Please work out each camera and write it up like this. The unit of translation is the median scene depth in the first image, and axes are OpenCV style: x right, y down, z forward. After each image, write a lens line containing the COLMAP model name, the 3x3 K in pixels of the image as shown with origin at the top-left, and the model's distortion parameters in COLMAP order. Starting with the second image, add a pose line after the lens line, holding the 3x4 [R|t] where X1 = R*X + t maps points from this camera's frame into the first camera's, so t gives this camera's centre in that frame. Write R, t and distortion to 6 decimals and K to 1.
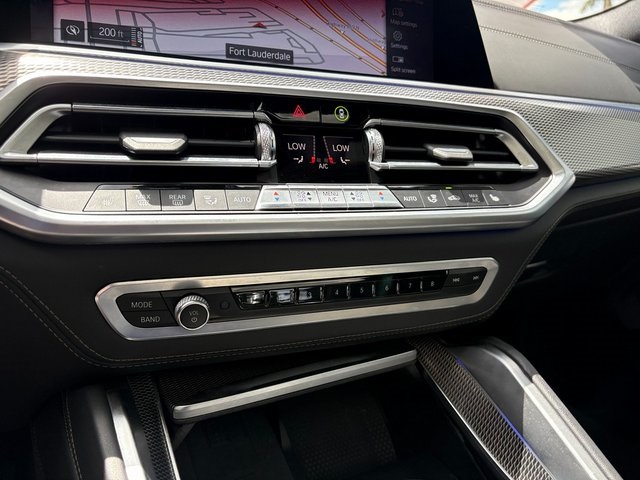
lens RADIAL K [[478.6, 0, 309.4], [0, 478.6, 235.9], [0, 0, 1]] dist [0.031531, -0.048125]
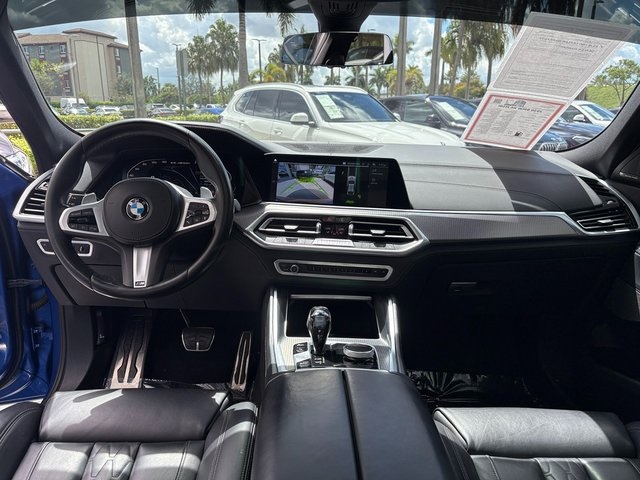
lens RADIAL K [[468.5, 0, 320.0], [0, 468.5, 240.0], [0, 0, 1]] dist [0.092063, -0.172660]
pose [[0.875008, 0.043785, -0.482124, 1.726059], [-0.103098, 0.989909, -0.097212, 0.265274], [0.473003, 0.134767, 0.870693, -2.224883]]
